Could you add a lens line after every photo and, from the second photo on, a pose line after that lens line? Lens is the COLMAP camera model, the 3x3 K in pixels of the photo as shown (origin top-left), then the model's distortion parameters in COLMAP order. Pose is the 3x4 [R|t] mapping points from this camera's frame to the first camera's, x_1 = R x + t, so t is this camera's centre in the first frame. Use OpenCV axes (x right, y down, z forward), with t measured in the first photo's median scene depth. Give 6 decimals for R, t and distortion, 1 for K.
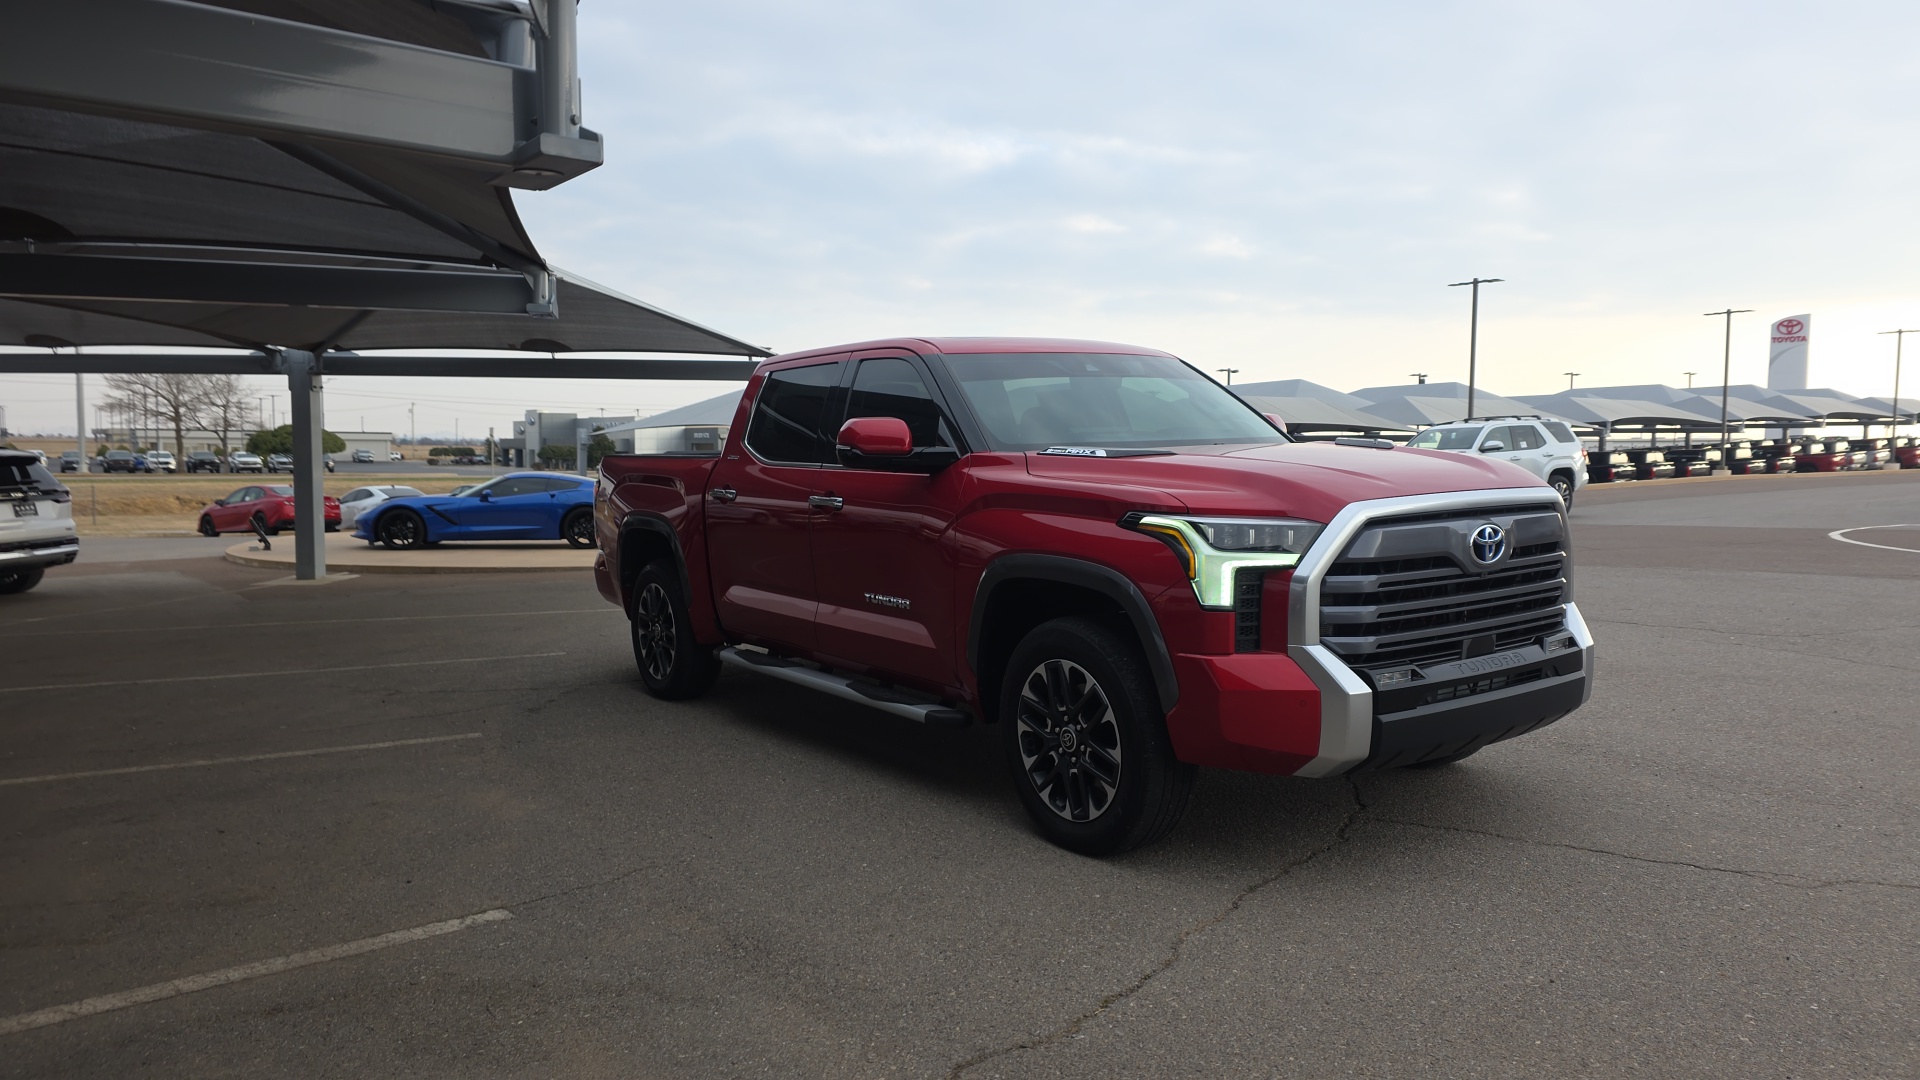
lens RADIAL K [[1292.8, 0, 992.0], [0, 1292.8, 549.6], [0, 0, 1]] dist [0.045061, -0.039477]
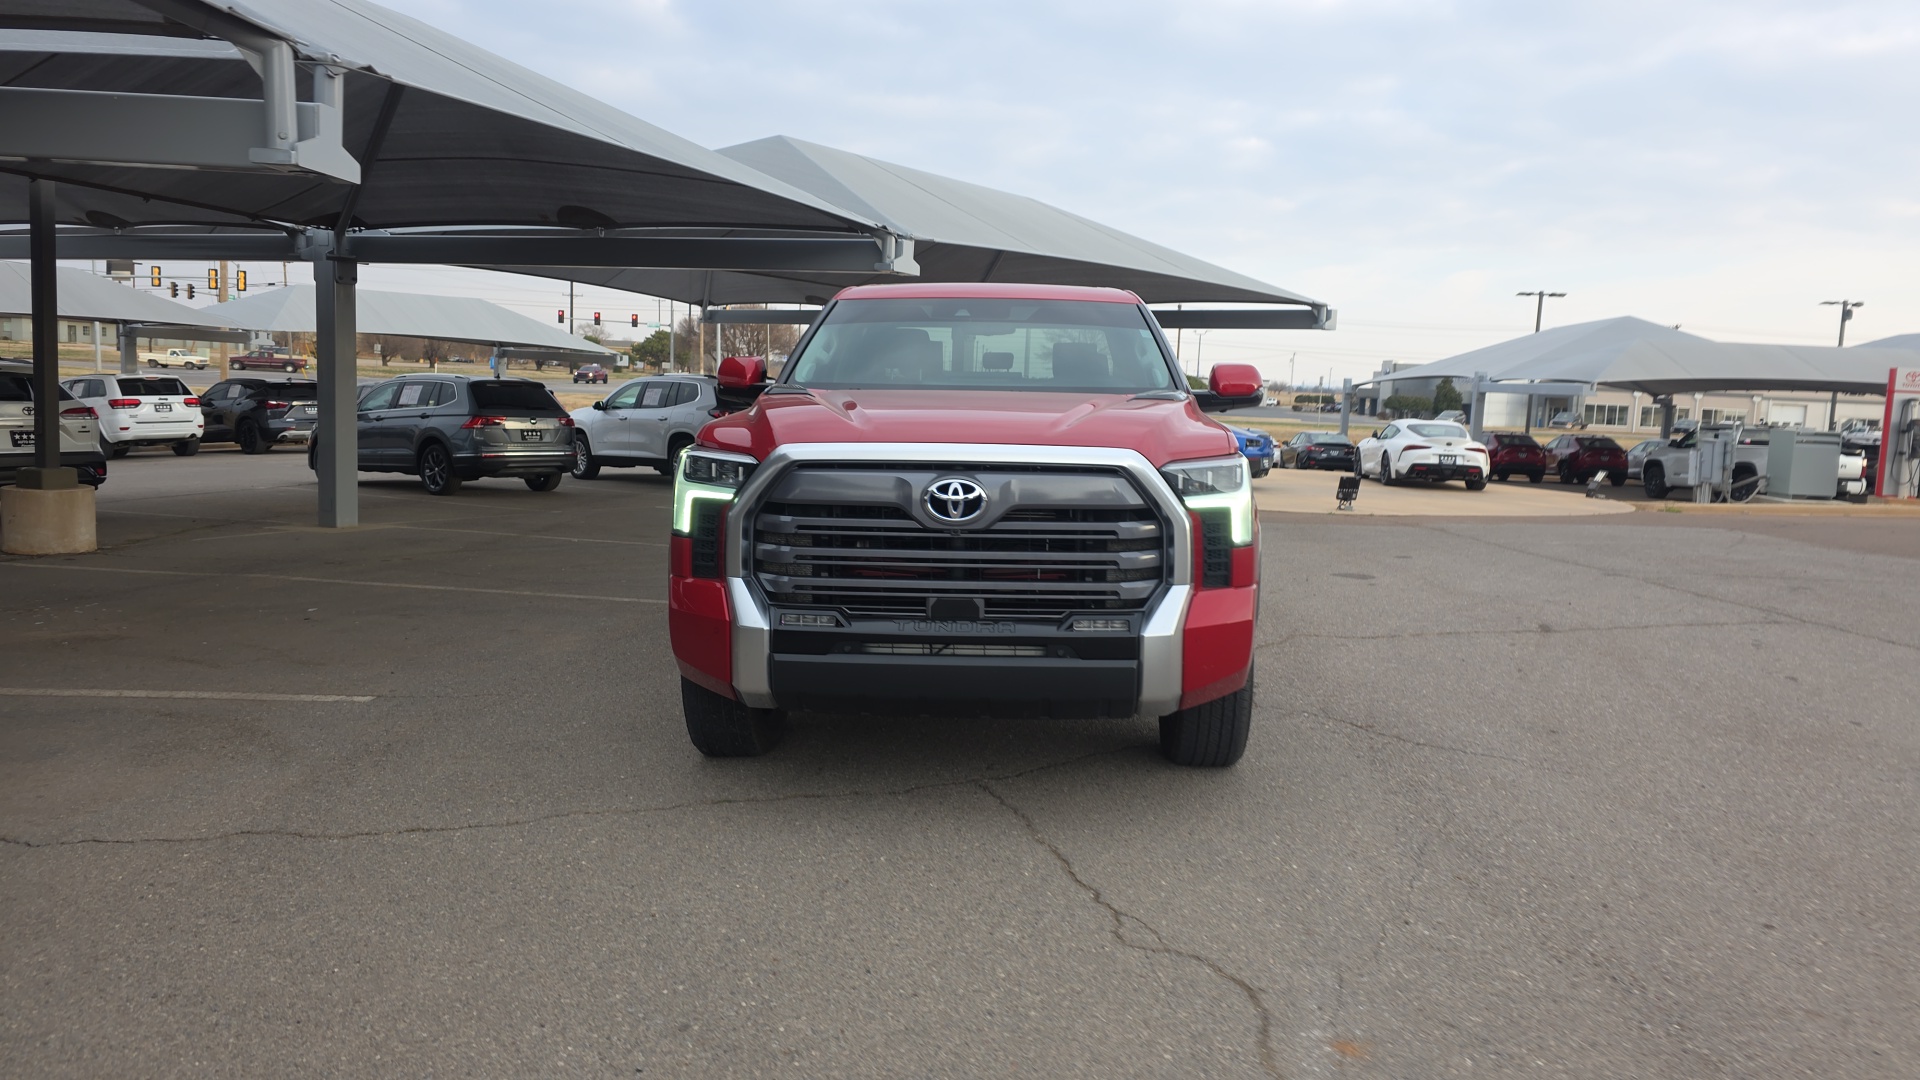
lens RADIAL K [[1292.8, 0, 960.3], [0, 1292.8, 510.4], [0, 0, 1]] dist [0.045061, -0.039477]
pose [[0.778995, 0.087215, -0.620935, 0.567722], [-0.082414, 0.995930, 0.036493, -0.018464], [0.621590, 0.022746, 0.783012, 0.162224]]
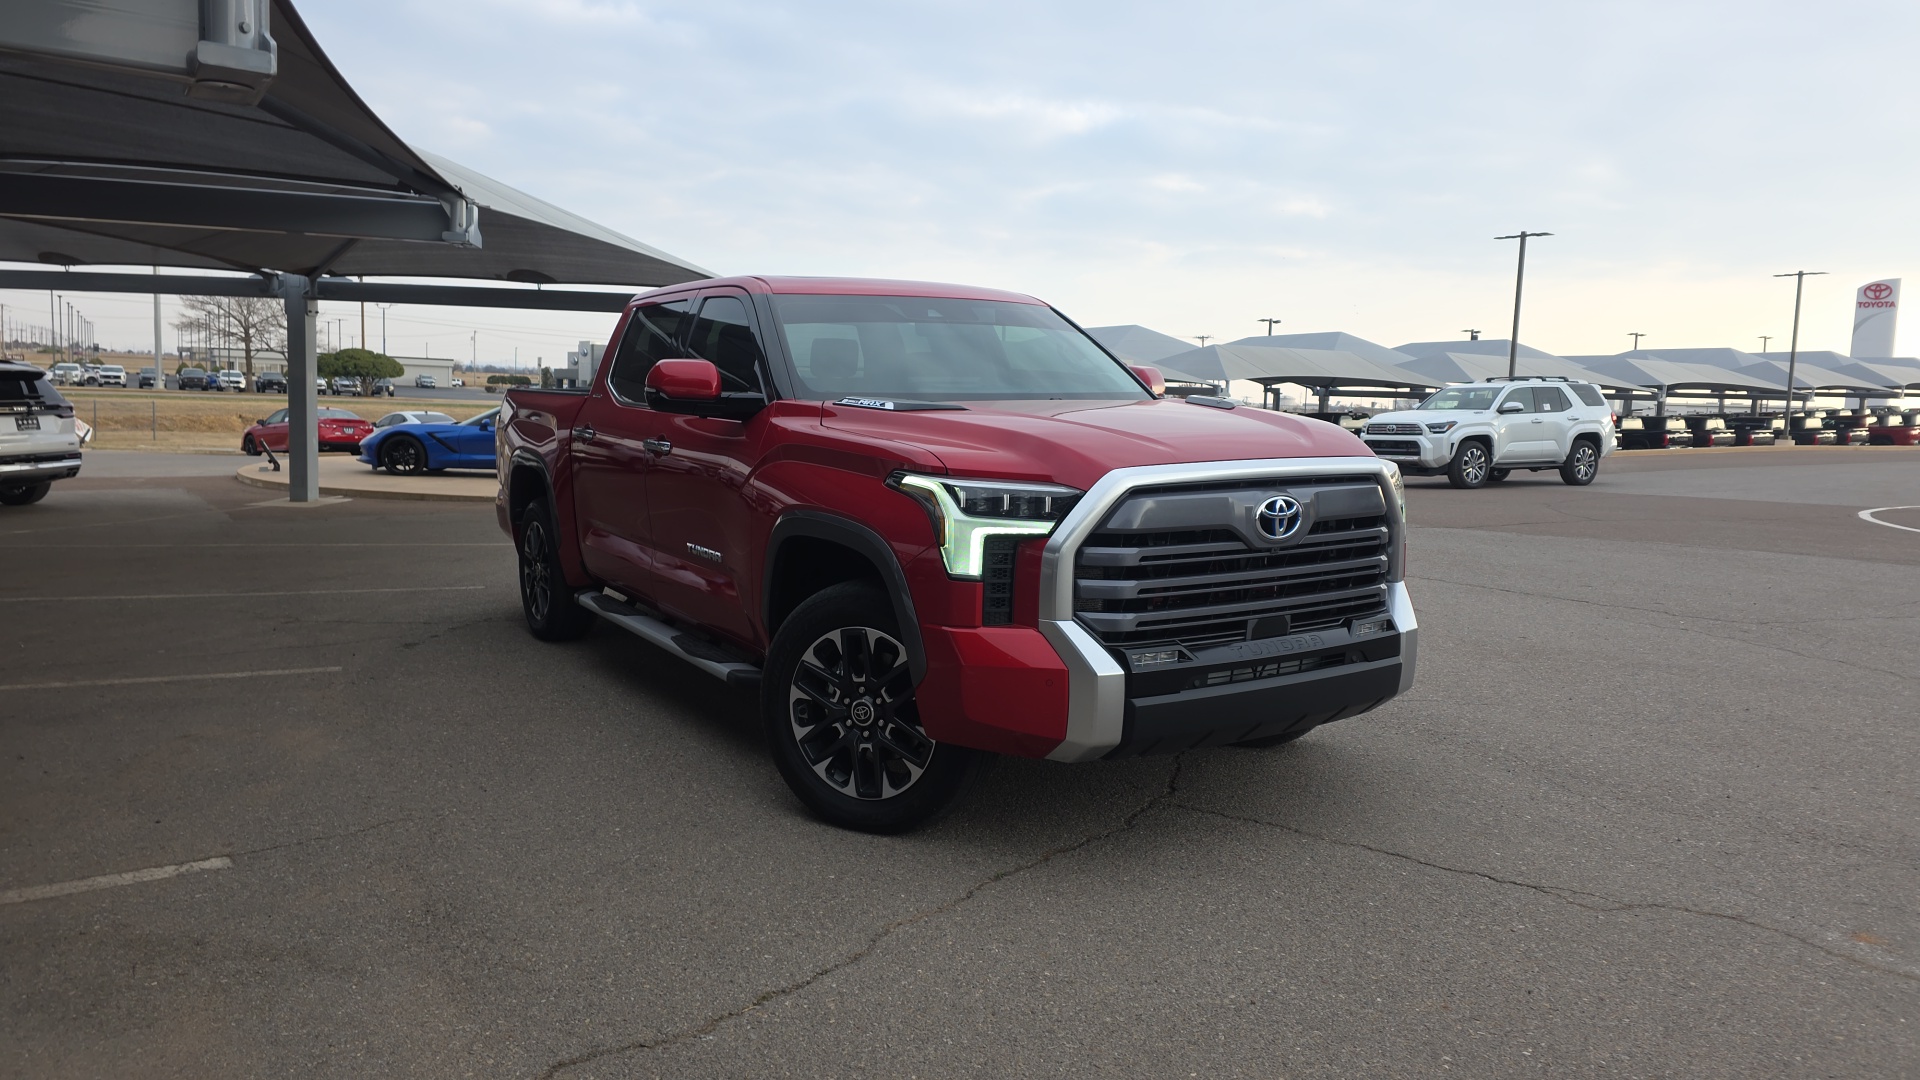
lens RADIAL K [[1292.8, 0, 959.5], [0, 1292.8, 536.0], [0, 0, 1]] dist [0.045061, -0.039477]
pose [[0.997411, 0.038221, -0.060906, 0.125389], [-0.036205, 0.998770, 0.033865, -0.008398], [0.062125, -0.031572, 0.997569, 0.042692]]
